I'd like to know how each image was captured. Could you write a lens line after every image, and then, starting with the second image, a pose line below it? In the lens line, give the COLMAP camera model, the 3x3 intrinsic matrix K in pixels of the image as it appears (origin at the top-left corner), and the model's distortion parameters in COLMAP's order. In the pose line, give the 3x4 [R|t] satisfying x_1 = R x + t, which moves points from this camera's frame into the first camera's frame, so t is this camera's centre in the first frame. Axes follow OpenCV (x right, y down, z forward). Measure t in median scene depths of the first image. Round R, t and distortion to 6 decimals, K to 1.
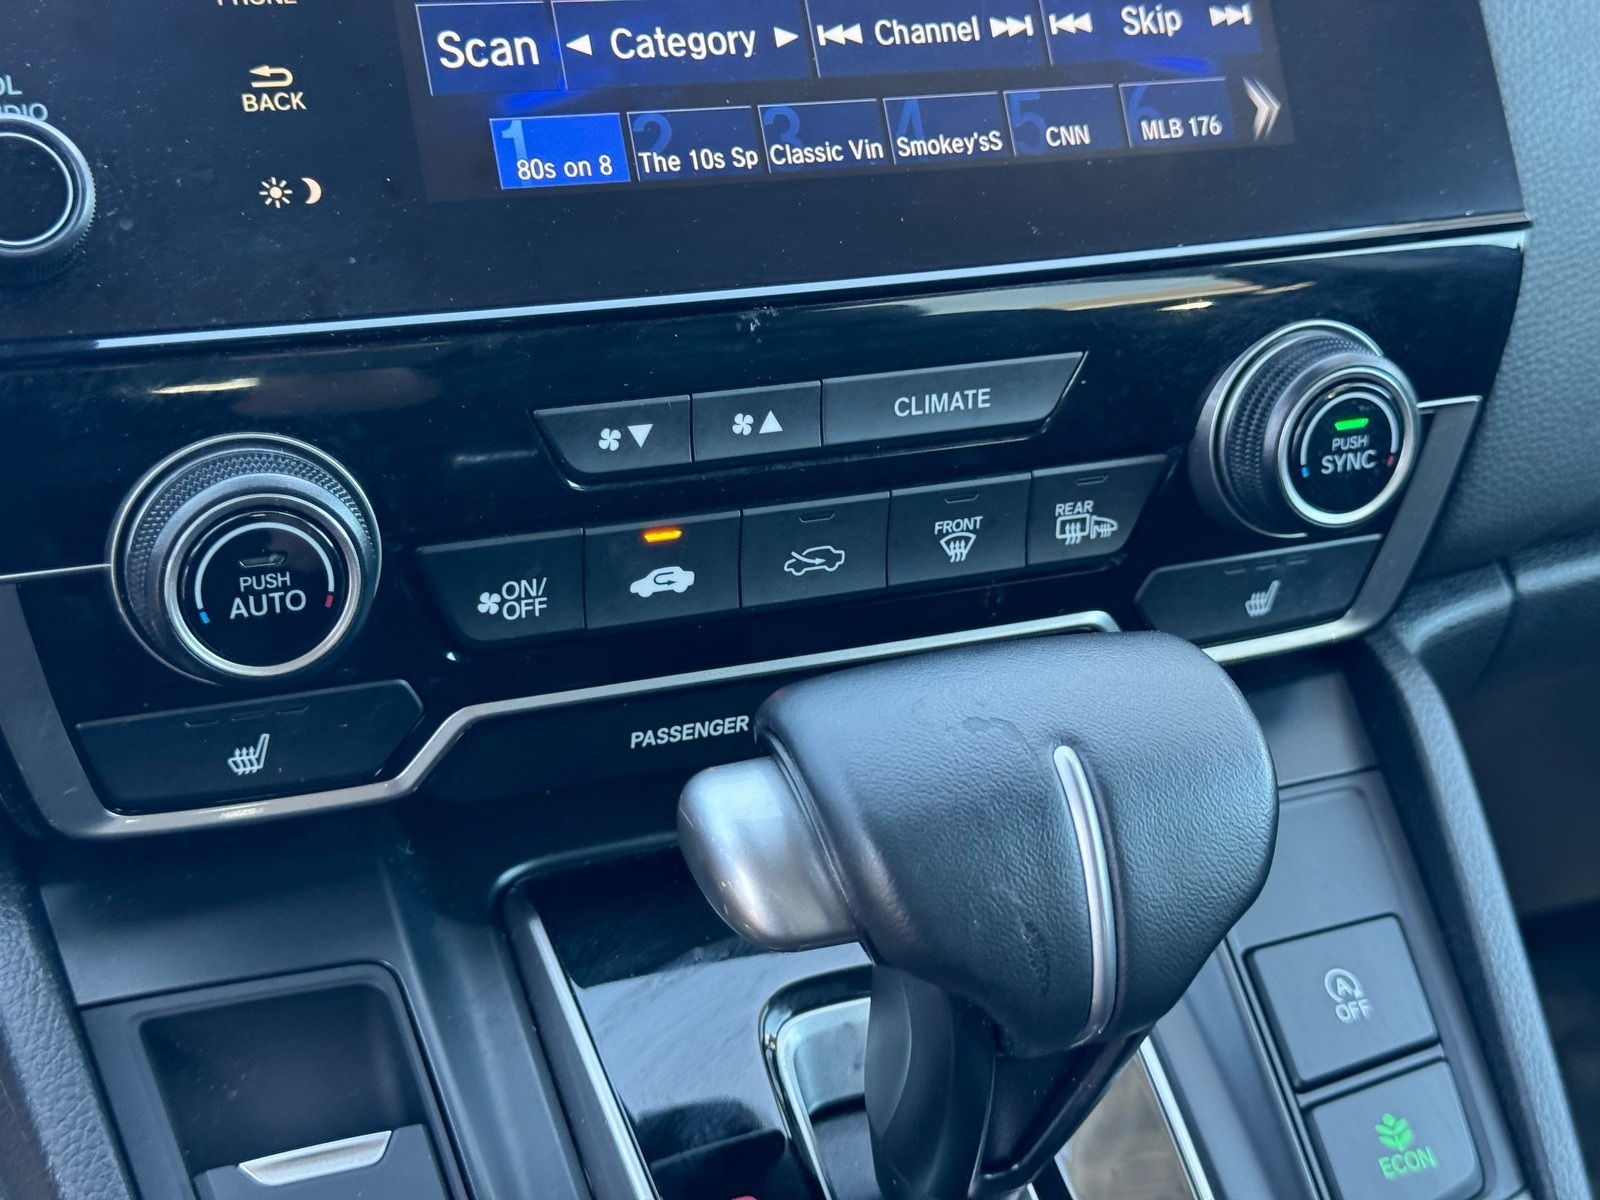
lens RADIAL K [[2290.8, 0, 812.1], [0, 2290.8, 609.6], [0, 0, 1]] dist [0.154444, -0.390821]
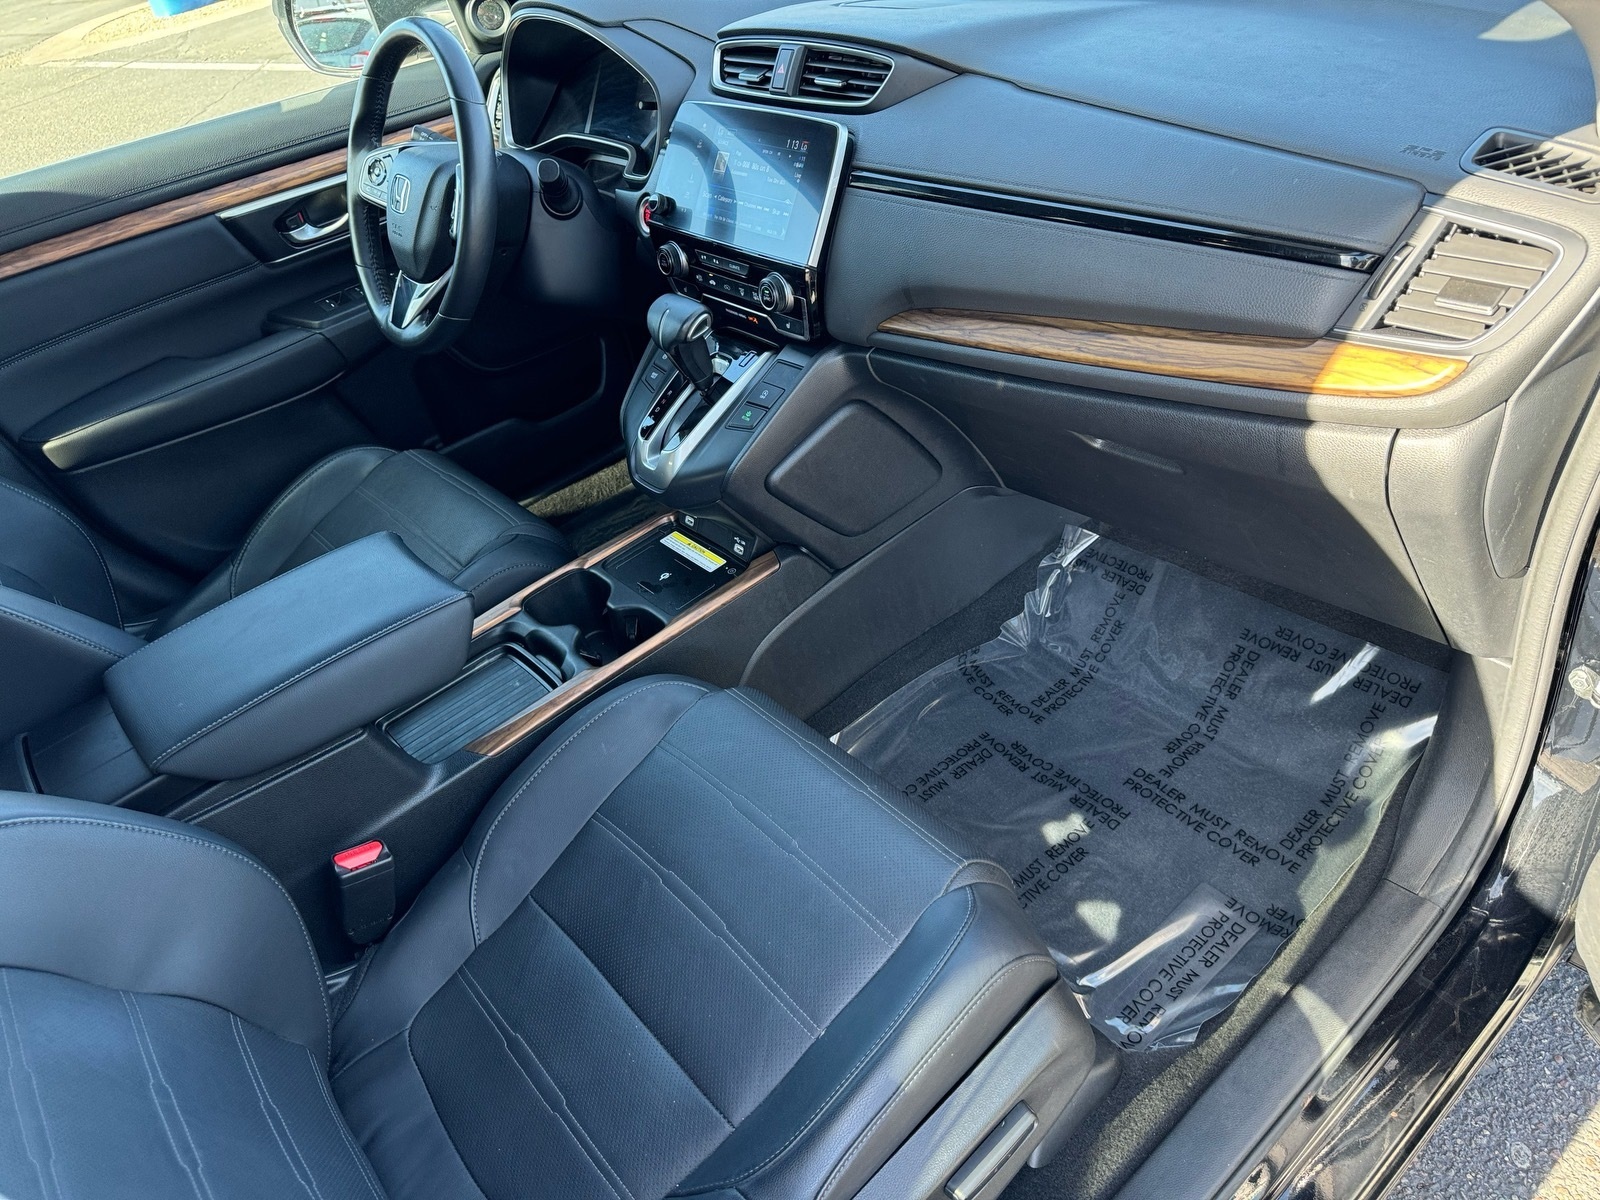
lens RADIAL K [[1138.0, 0, 803.8], [0, 1138.0, 621.8], [0, 0, 1]] dist [0.110120, -0.159346]
pose [[0.284450, 0.507576, -0.813299, 3.145562], [-0.259859, 0.857406, 0.444217, -0.699870], [0.922801, 0.084985, 0.375787, 0.074313]]
